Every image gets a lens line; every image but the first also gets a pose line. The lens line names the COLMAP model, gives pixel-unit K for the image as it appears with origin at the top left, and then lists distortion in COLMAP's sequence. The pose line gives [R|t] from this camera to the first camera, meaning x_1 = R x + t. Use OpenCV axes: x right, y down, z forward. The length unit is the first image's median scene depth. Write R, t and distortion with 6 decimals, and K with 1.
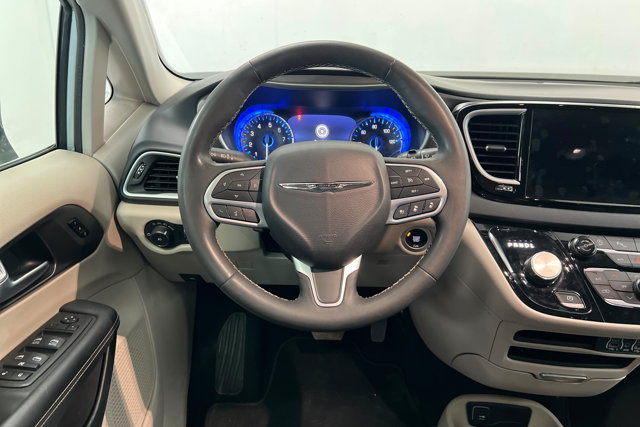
lens RADIAL K [[474.5, 0, 308.0], [0, 474.5, 223.4], [0, 0, 1]] dist [0.040658, -0.045654]
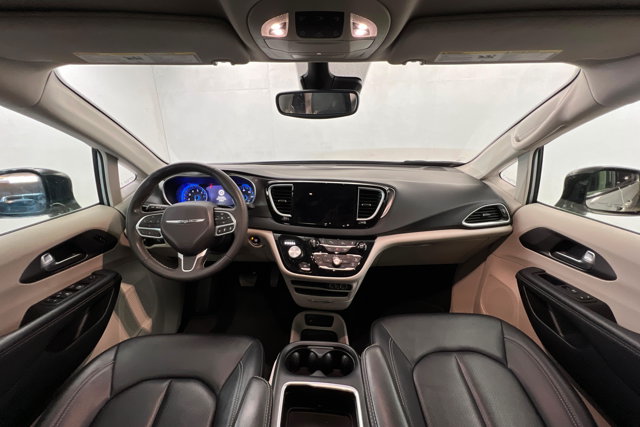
lens RADIAL K [[255.2, 0, 319.7], [0, 255.2, 216.4], [0, 0, 1]] dist [-0.008441, 0.001124]
pose [[0.999648, -0.017671, -0.019797, 0.608382], [0.017045, 0.999363, -0.031365, -0.041566], [0.020339, 0.031016, 0.999312, -0.229891]]
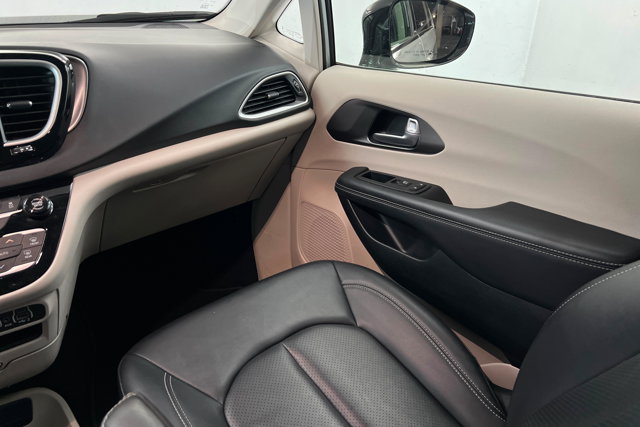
lens RADIAL K [[474.5, 0, 326.4], [0, 474.5, 215.2], [0, 0, 1]] dist [0.040658, -0.045654]
pose [[0.763379, -0.289451, 0.577470, 0.666285], [0.238367, 0.957118, 0.164639, 0.063537], [-0.600362, 0.011968, 0.799639, -0.089061]]
